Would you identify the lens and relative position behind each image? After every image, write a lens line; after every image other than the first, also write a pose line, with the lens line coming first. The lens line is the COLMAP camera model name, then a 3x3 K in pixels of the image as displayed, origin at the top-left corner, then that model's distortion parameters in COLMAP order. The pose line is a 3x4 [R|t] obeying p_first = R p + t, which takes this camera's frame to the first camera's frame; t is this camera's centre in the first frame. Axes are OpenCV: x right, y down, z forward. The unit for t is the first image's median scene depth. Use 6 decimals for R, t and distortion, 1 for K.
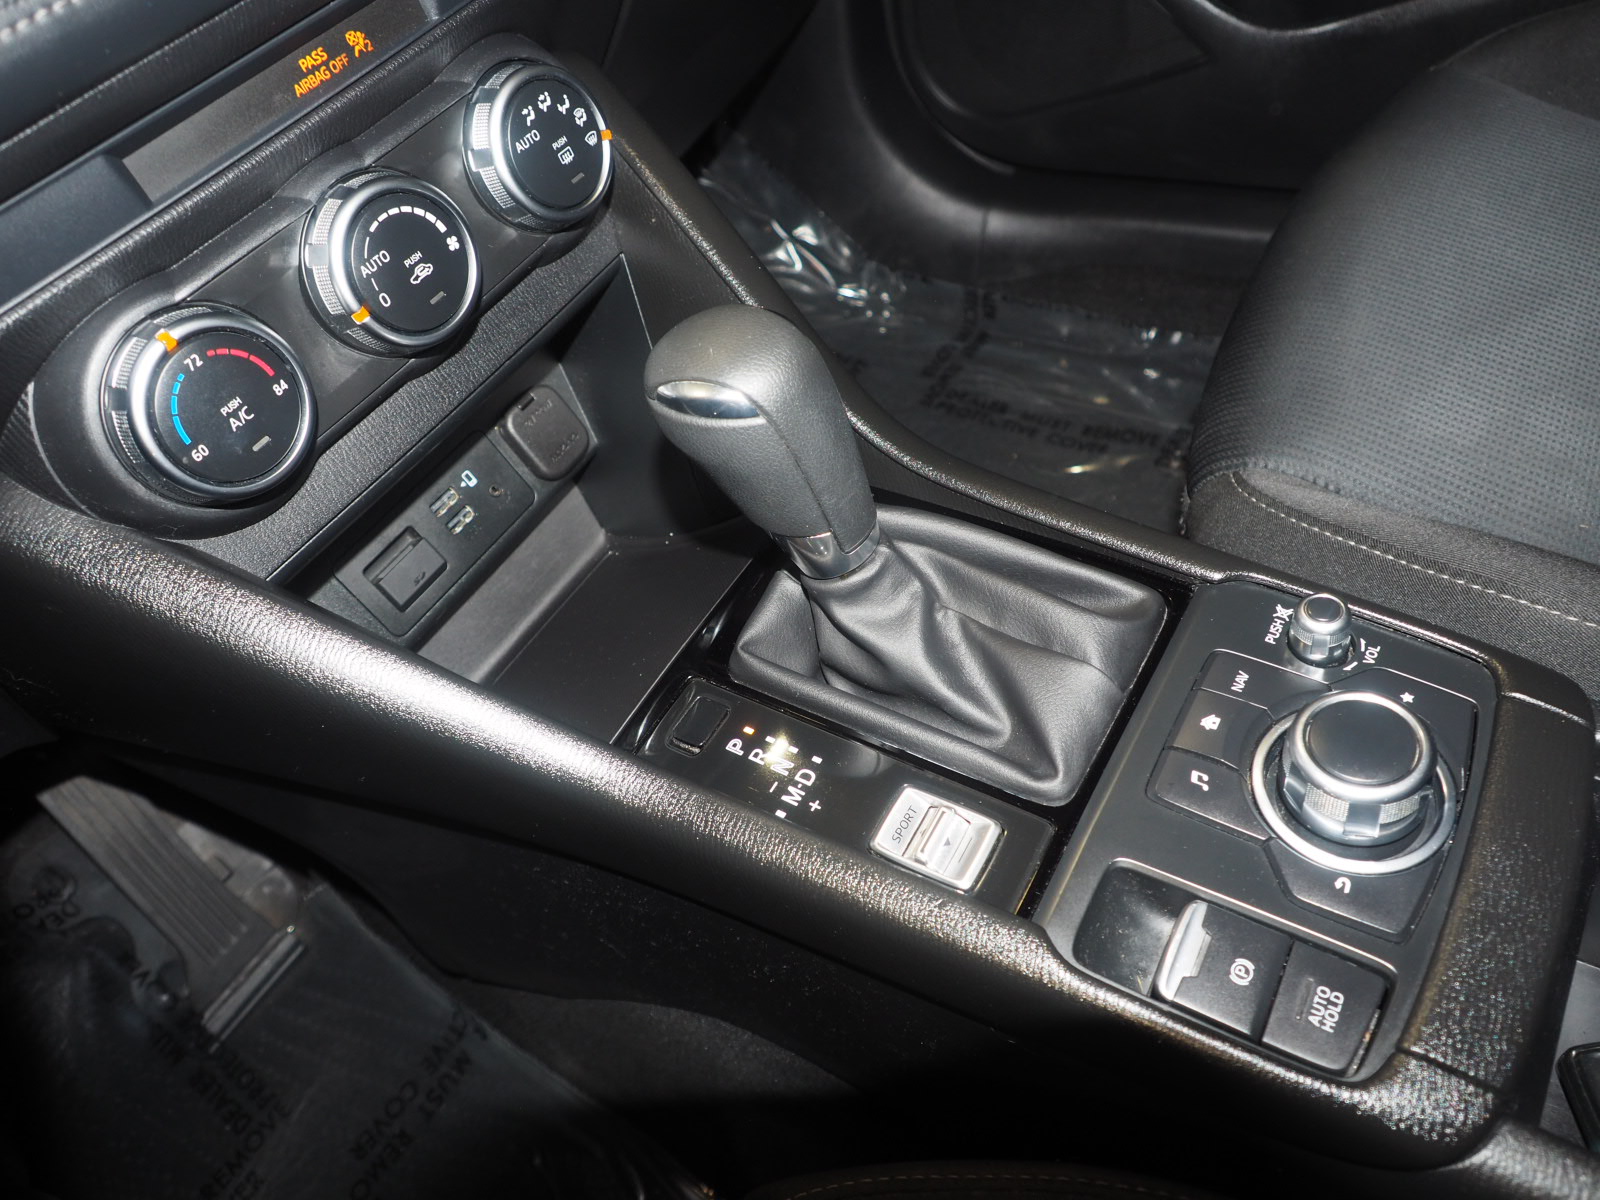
lens RADIAL K [[1125.2, 0, 809.8], [0, 1125.2, 569.8], [0, 0, 1]] dist [0.003275, -0.076273]
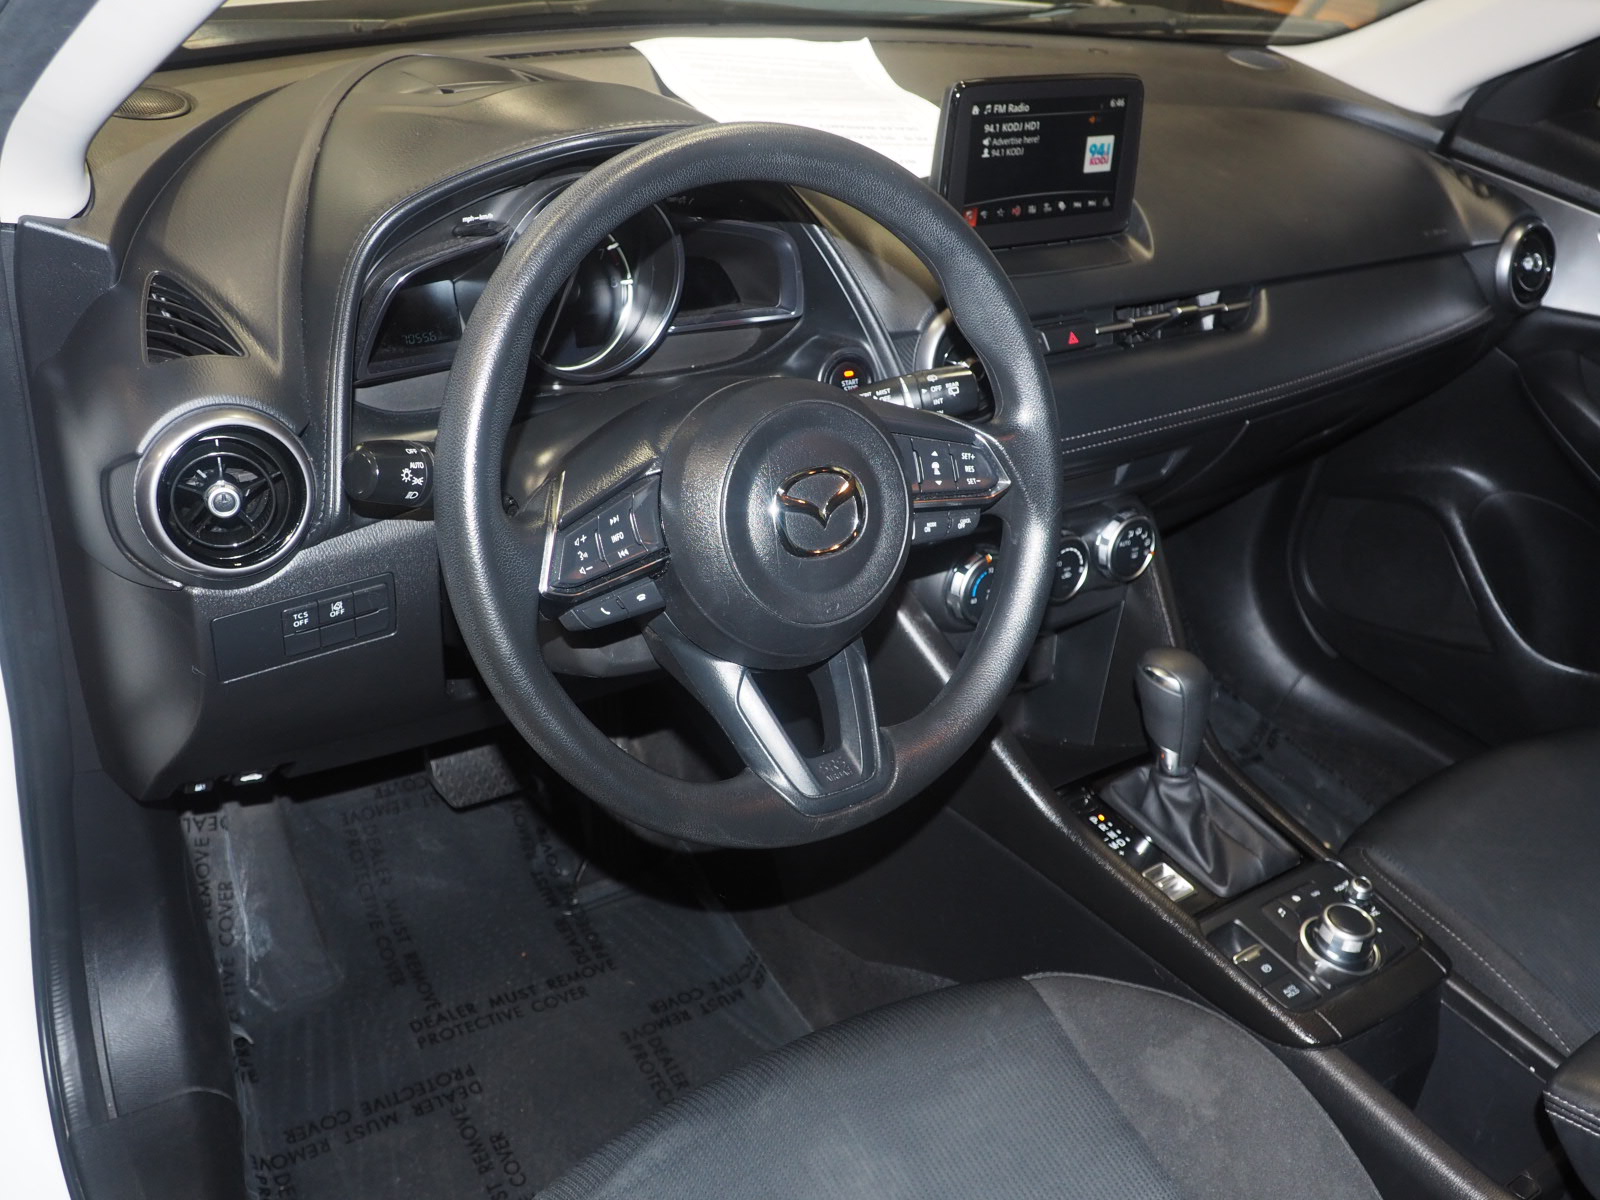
lens RADIAL K [[1493.8, 0, 818.3], [0, 1493.8, 597.5], [0, 0, 1]] dist [-0.000370, -0.011803]
pose [[0.873370, 0.461334, -0.156190, -0.282558], [-0.485649, 0.849217, -0.207306, 0.653298], [0.037002, 0.256909, 0.965727, -1.960352]]
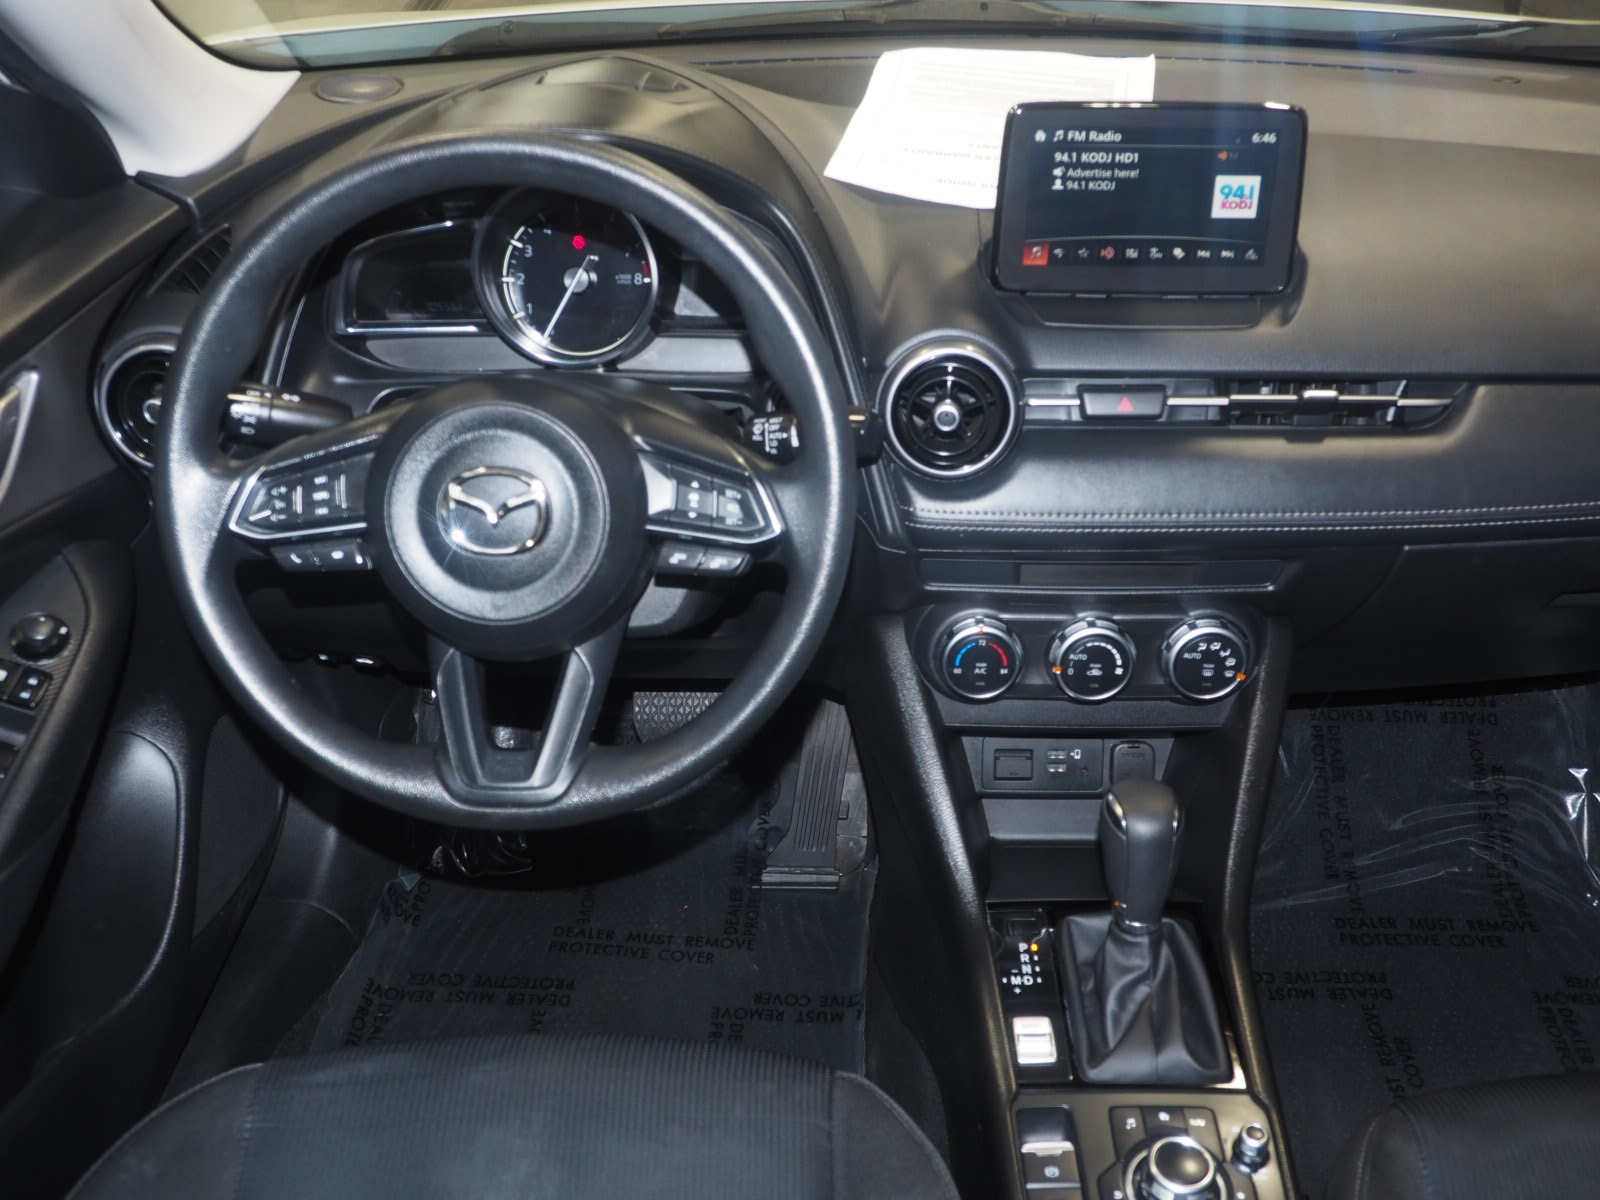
lens RADIAL K [[1493.8, 0, 818.3], [0, 1493.8, 597.5], [0, 0, 1]] dist [-0.000370, -0.011803]
pose [[0.522411, 0.631808, -0.572629, 0.837517], [-0.696237, 0.703764, 0.141317, -0.383752], [0.492281, 0.324860, 0.807543, -1.444717]]
